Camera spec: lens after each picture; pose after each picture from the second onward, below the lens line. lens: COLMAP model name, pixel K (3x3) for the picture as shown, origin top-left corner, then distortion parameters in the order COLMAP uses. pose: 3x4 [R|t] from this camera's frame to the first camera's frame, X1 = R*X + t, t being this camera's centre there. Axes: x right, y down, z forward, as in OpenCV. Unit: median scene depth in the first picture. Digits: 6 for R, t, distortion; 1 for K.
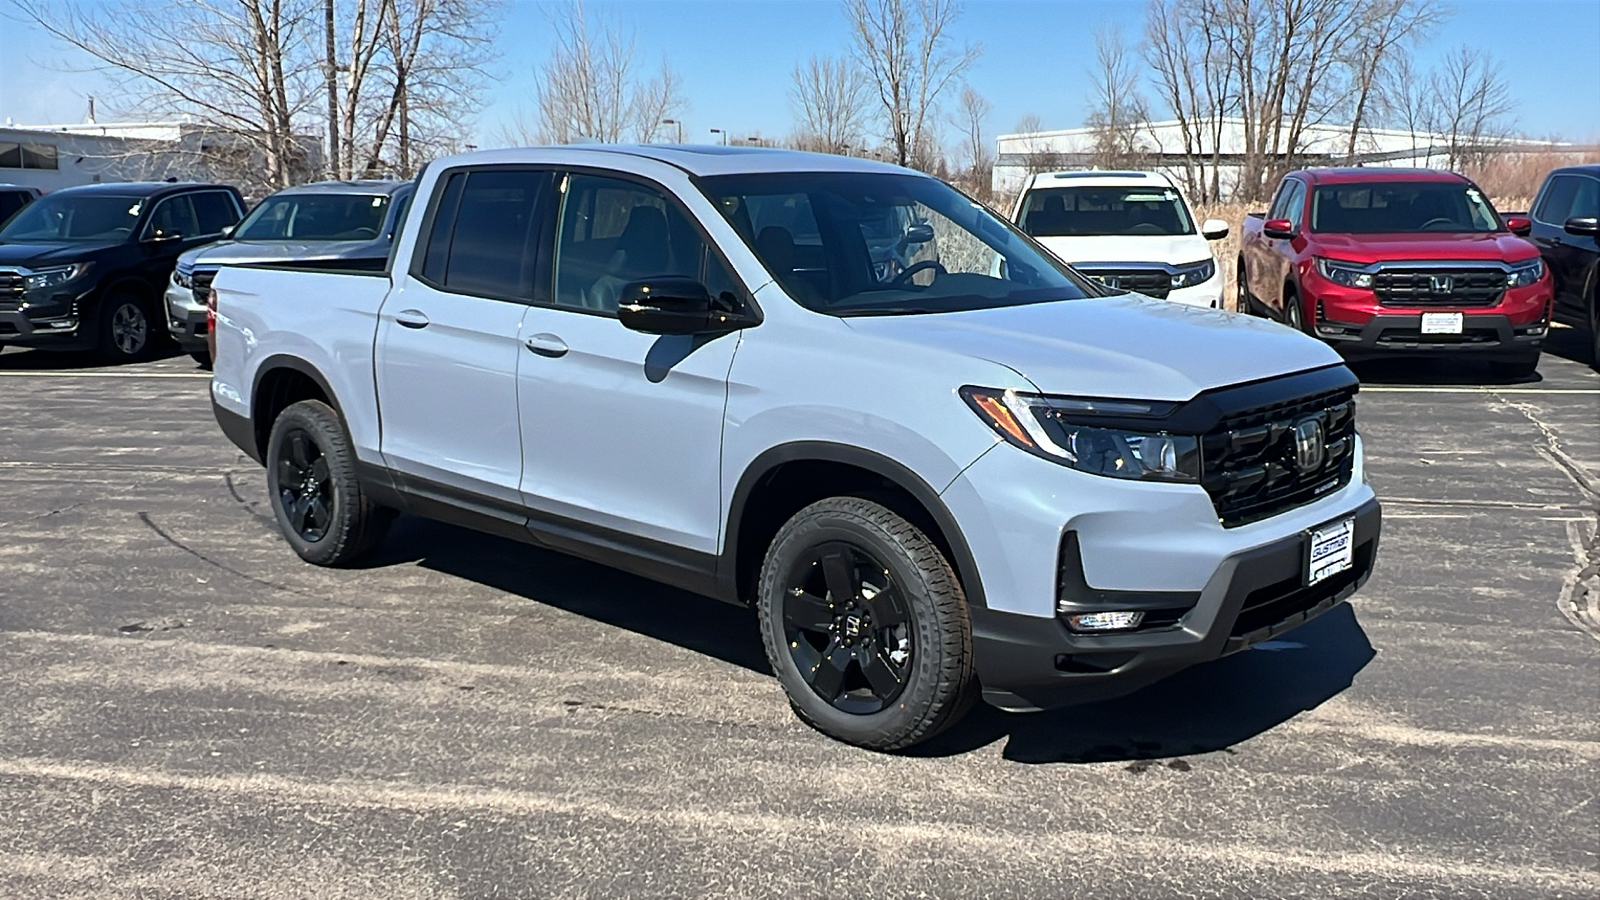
lens RADIAL K [[1377.1, 0, 791.7], [0, 1377.1, 452.8], [0, 0, 1]] dist [0.002032, -0.004324]
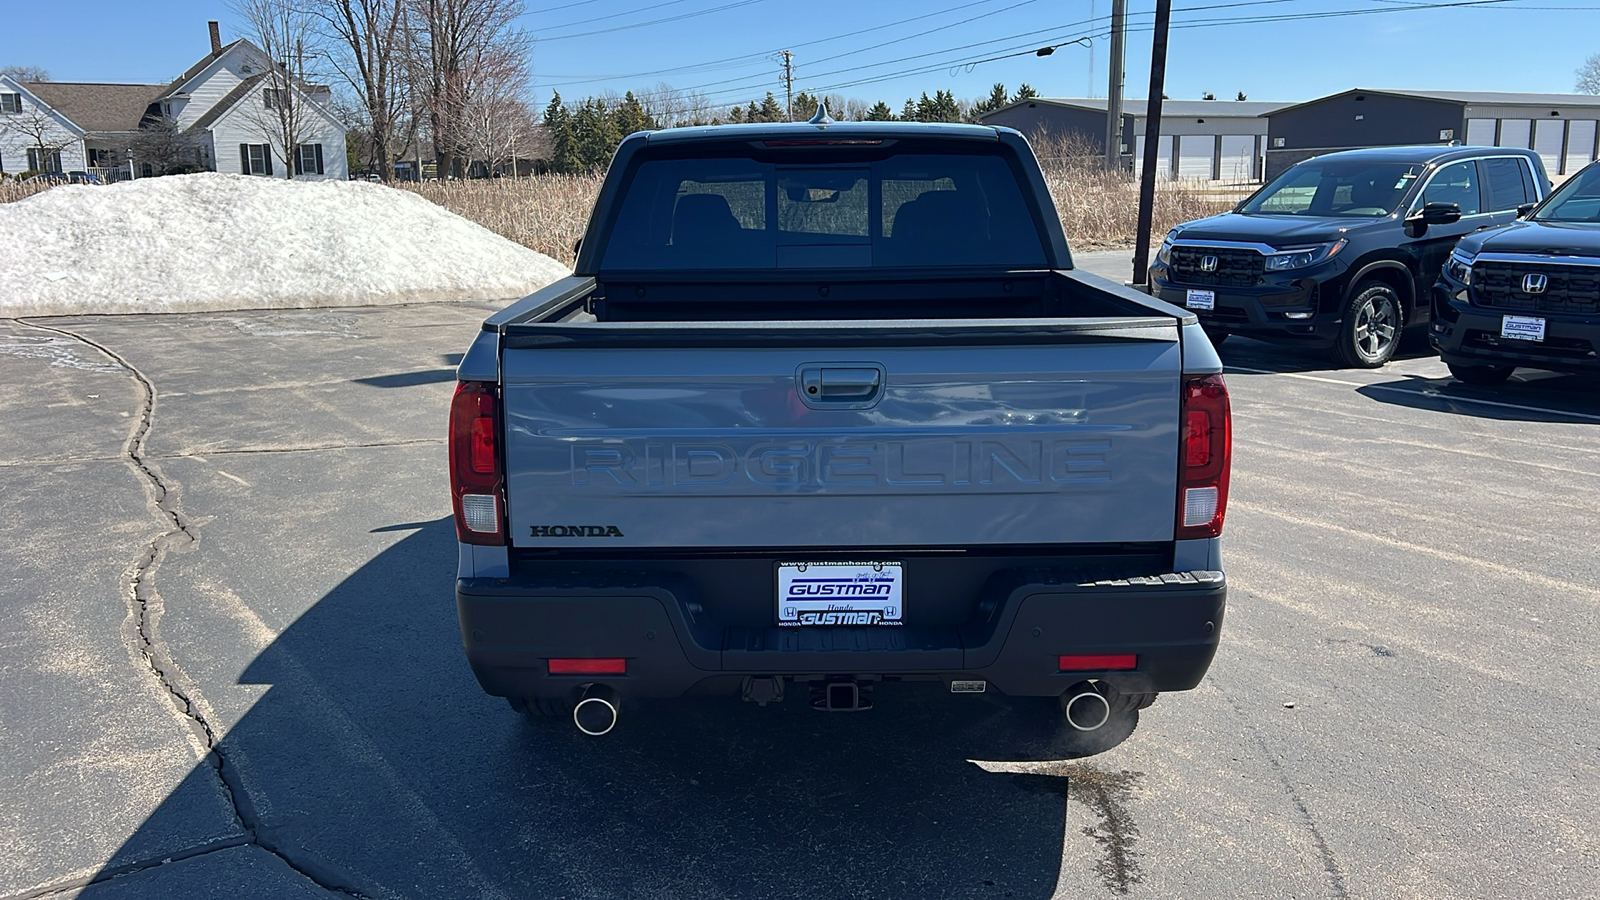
lens RADIAL K [[1383.7, 0, 800.0], [0, 1383.7, 450.0], [0, 0, 1]] dist [0.039114, -0.028270]
pose [[-0.689542, -0.129400, 0.712592, -0.400153], [0.142462, 0.940453, 0.308632, -0.155997], [-0.710096, 0.314332, -0.630047, 0.849662]]
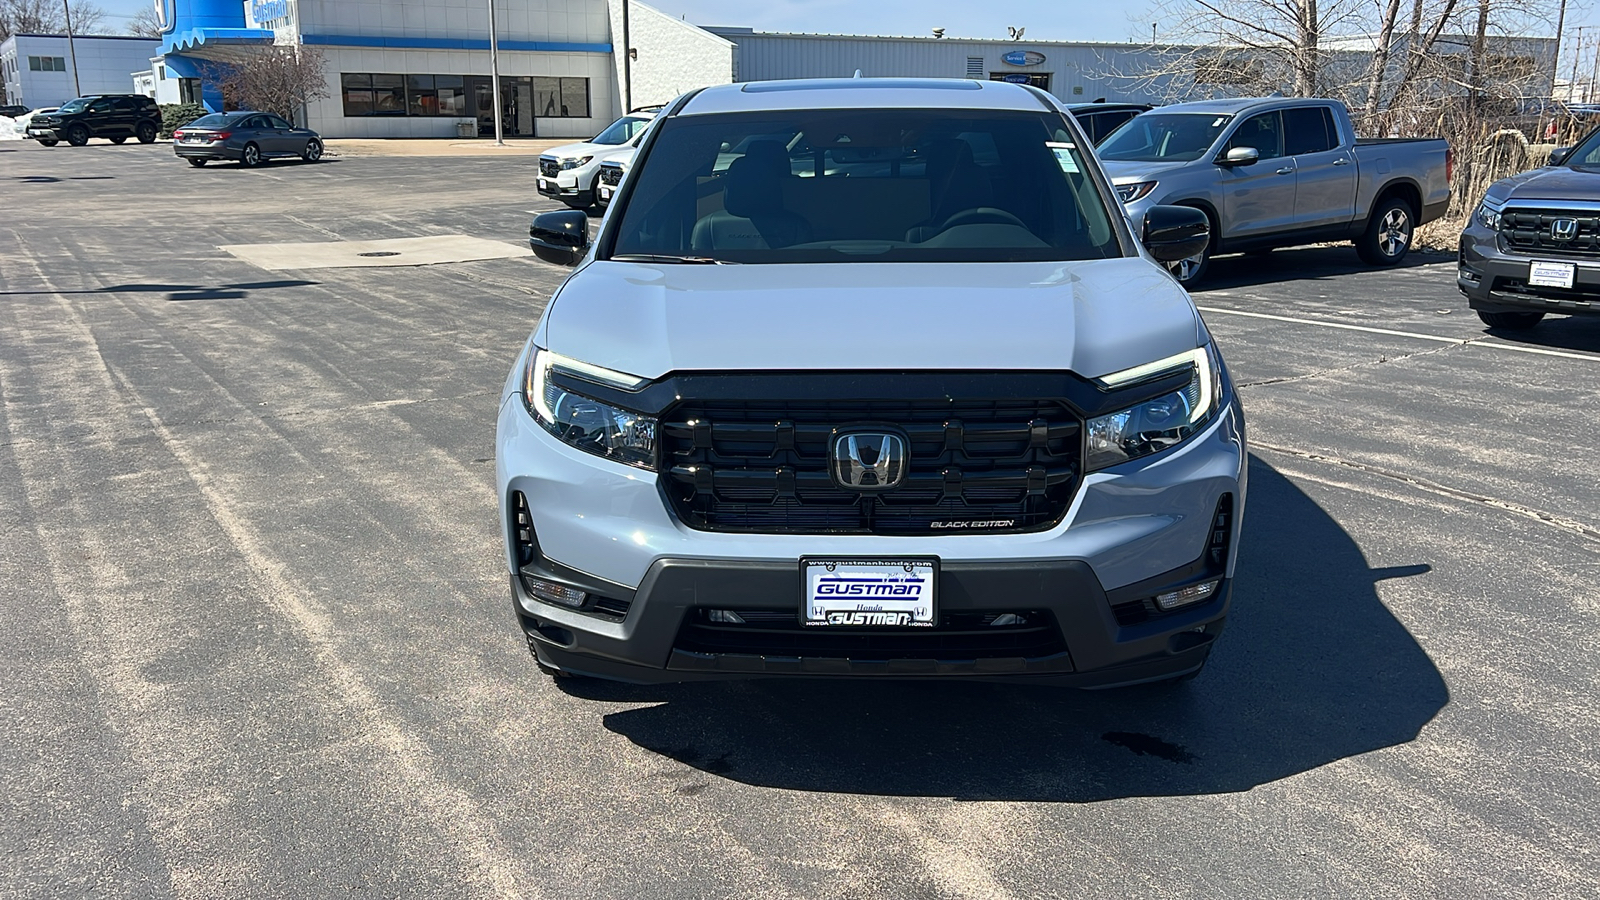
lens RADIAL K [[1383.7, 0, 800.0], [0, 1383.7, 450.0], [0, 0, 1]] dist [0.039114, -0.028270]
pose [[0.661067, 0.170678, -0.730657, 0.326521], [-0.128414, 0.985153, 0.113943, -0.034709], [0.739257, 0.018503, 0.673170, 0.155577]]
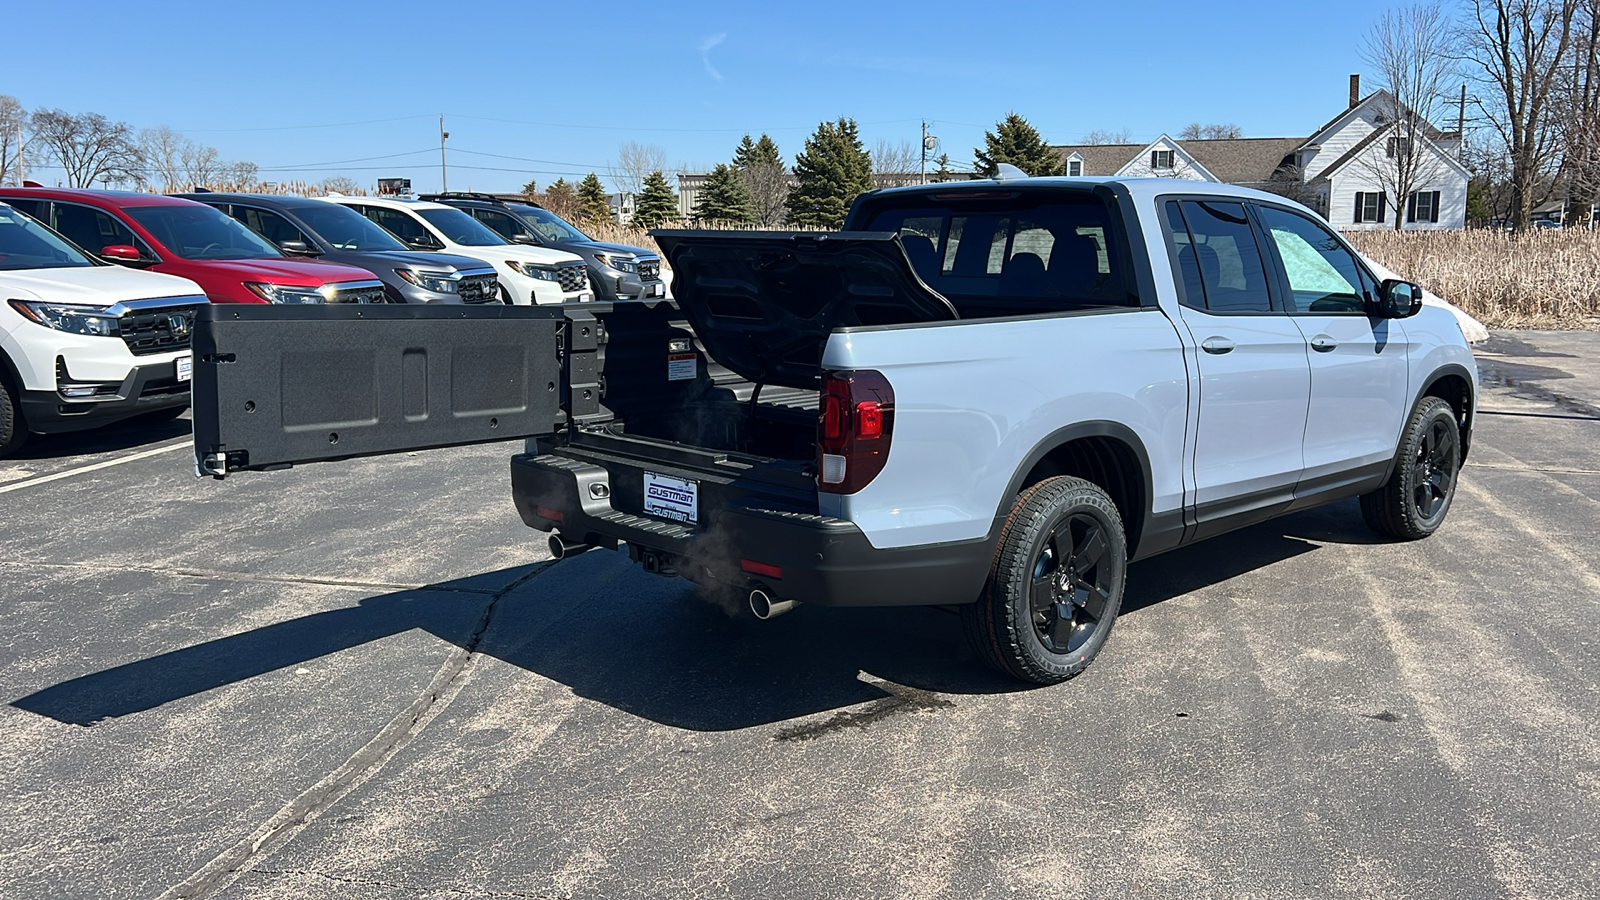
lens RADIAL K [[1379.5, 0, 791.1], [0, 1379.5, 453.5], [0, 0, 1]] dist [0.053488, -0.053250]
pose [[0.038897, -0.157025, 0.986828, -0.631364], [0.175027, 0.973378, 0.147986, -0.108827], [-0.983795, 0.166966, 0.065345, 0.606484]]
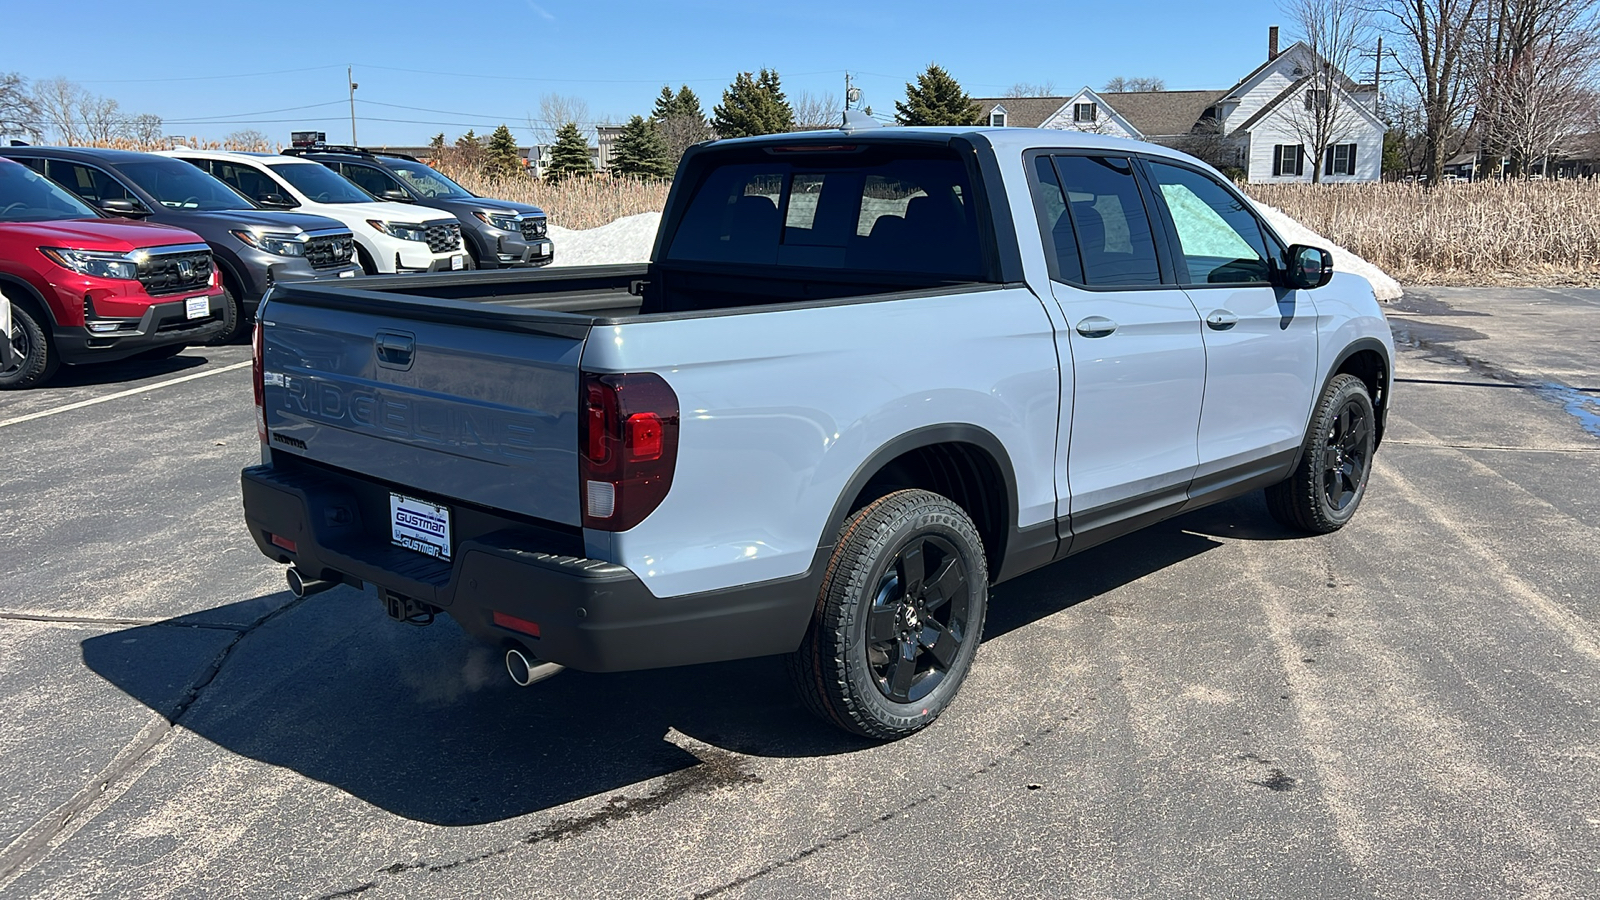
lens RADIAL K [[1383.7, 0, 800.0], [0, 1383.7, 450.0], [0, 0, 1]] dist [0.039114, -0.028270]
pose [[-0.017715, -0.186232, 0.982346, -0.546304], [0.177905, 0.966235, 0.186386, -0.104073], [-0.983888, 0.178066, 0.016015, 0.567691]]
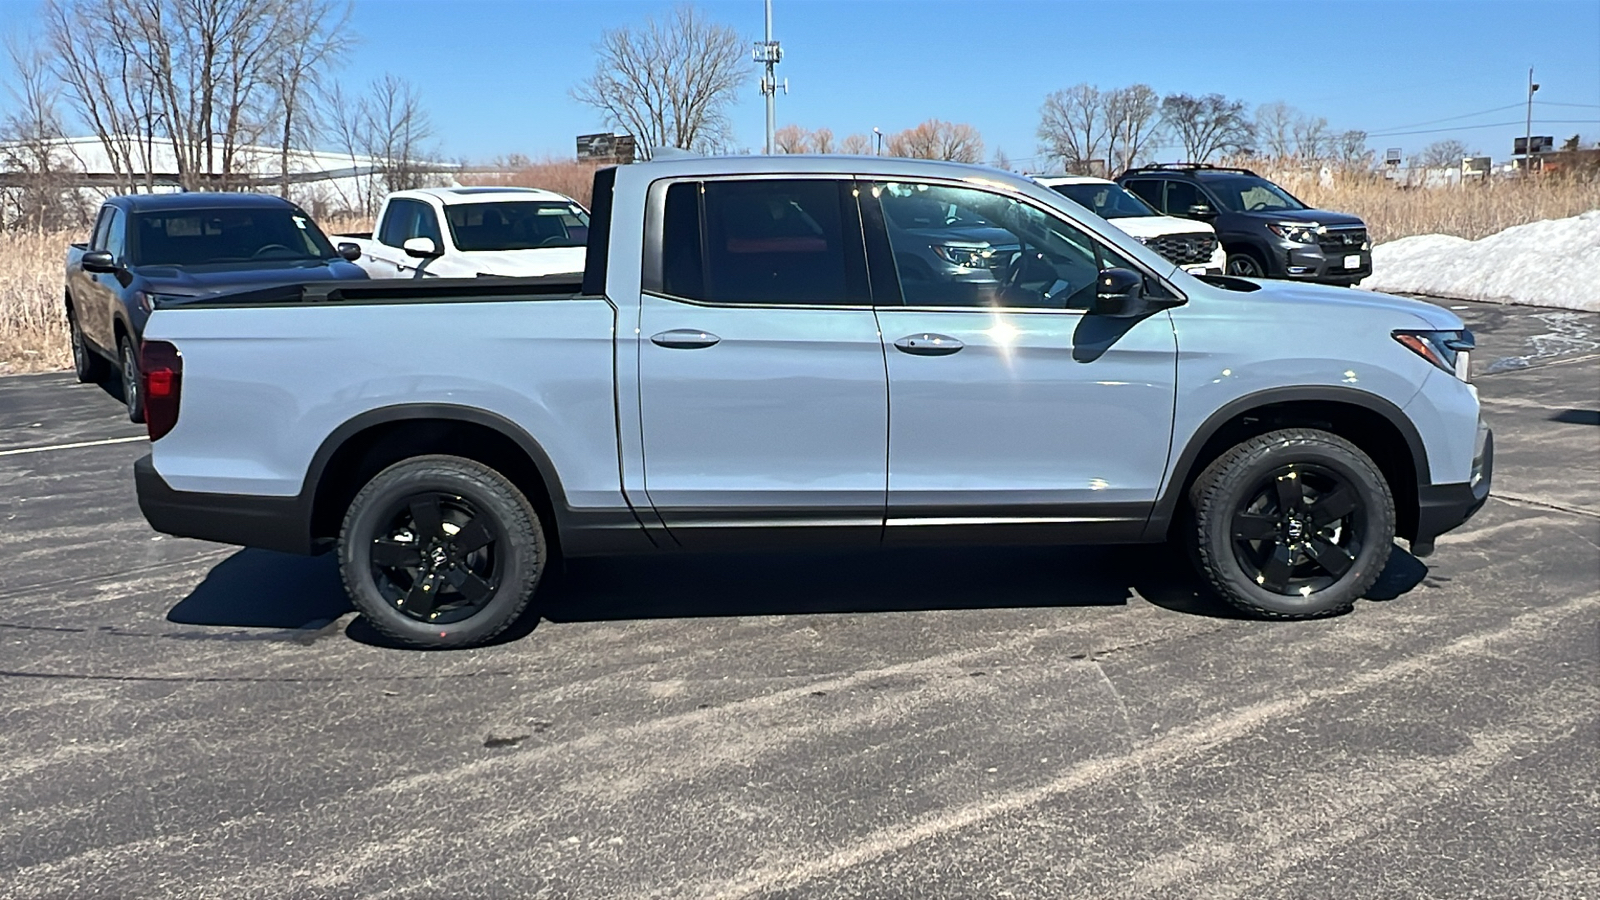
lens RADIAL K [[1377.1, 0, 791.7], [0, 1377.1, 452.8], [0, 0, 1]] dist [0.002032, -0.004324]
pose [[0.725166, -0.135142, 0.675182, -0.415921], [0.144785, 0.988556, 0.042362, -0.023972], [-0.673180, 0.067036, 0.736434, 0.129805]]
